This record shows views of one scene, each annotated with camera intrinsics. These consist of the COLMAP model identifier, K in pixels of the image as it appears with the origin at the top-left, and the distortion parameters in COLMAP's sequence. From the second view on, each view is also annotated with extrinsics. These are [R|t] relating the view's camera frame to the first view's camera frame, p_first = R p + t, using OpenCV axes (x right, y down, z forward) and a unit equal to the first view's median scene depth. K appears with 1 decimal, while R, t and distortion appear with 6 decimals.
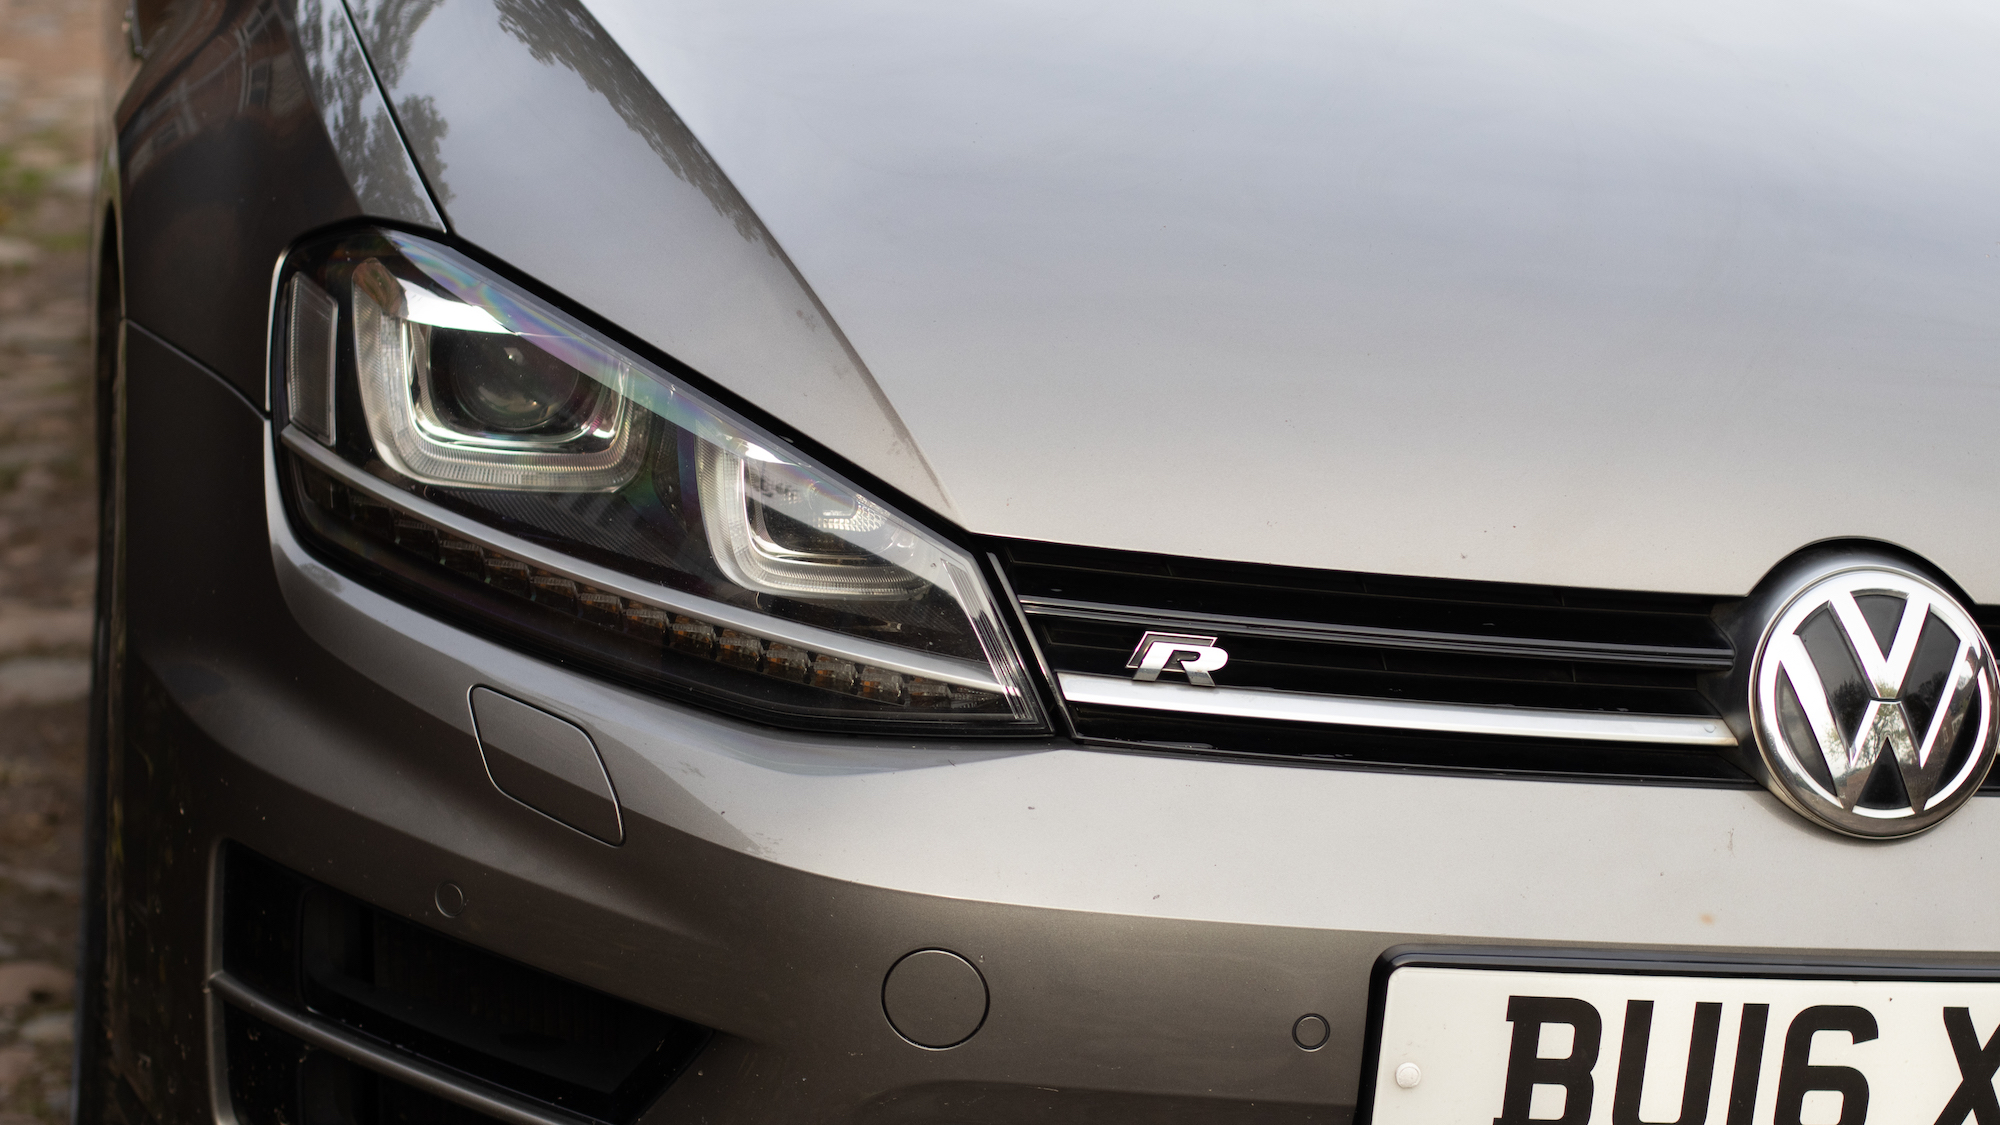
lens RADIAL K [[4624.2, 0, 1000.0], [0, 4624.2, 562.5], [0, 0, 1]] dist [-0.173534, 0.440141]
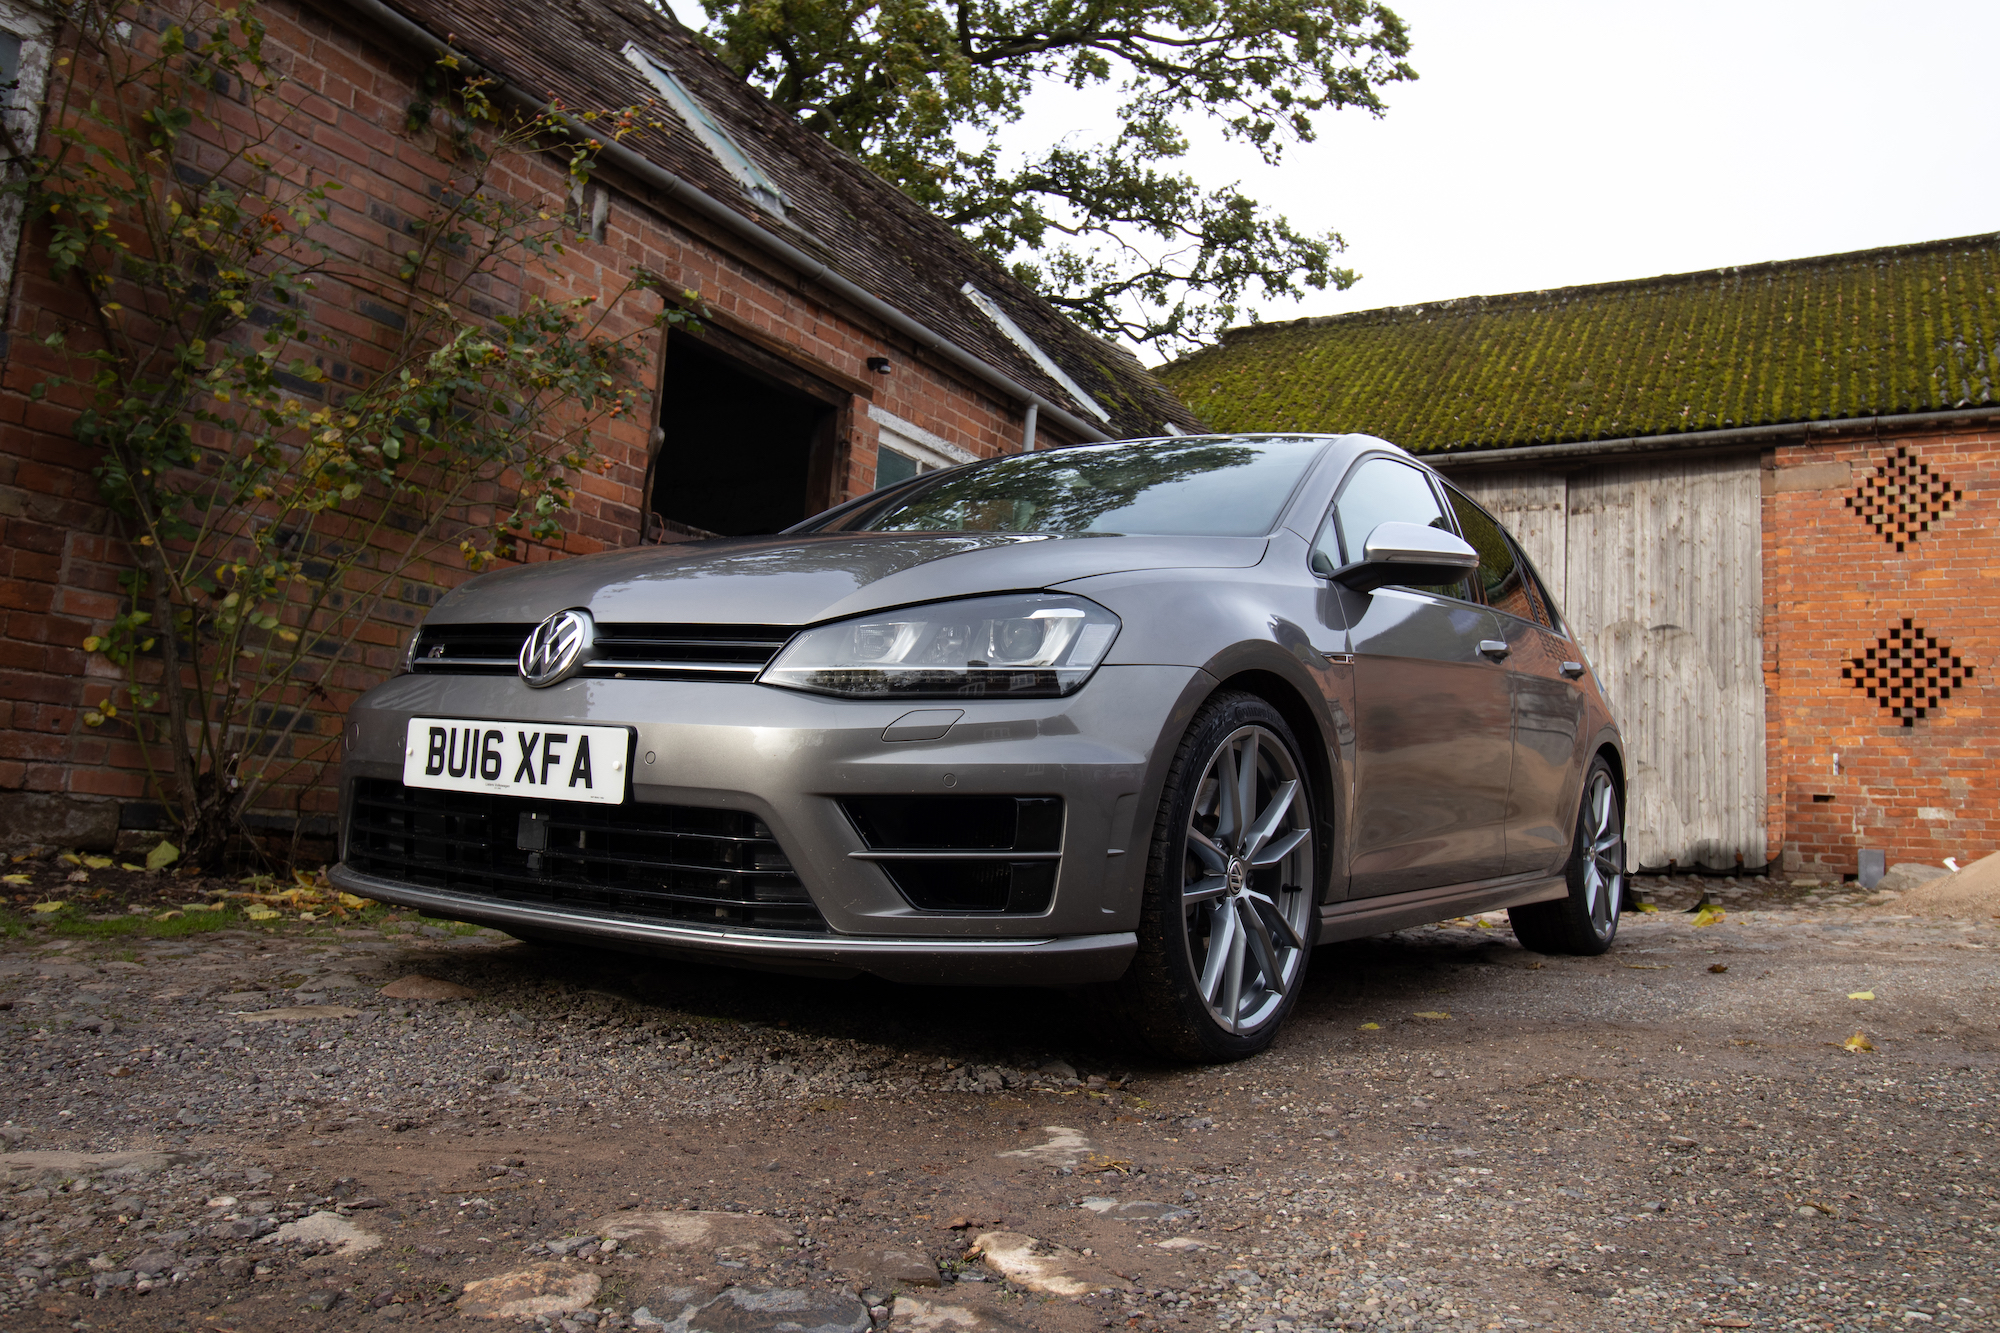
lens RADIAL K [[1519.4, 0, 1017.8], [0, 1519.4, 628.9], [0, 0, 1]] dist [0.012228, -0.005414]
pose [[0.730285, -0.105921, -0.674881, 1.133391], [-0.173922, 0.926526, -0.333617, 0.311800], [0.660632, 0.361012, 0.658206, 0.521221]]
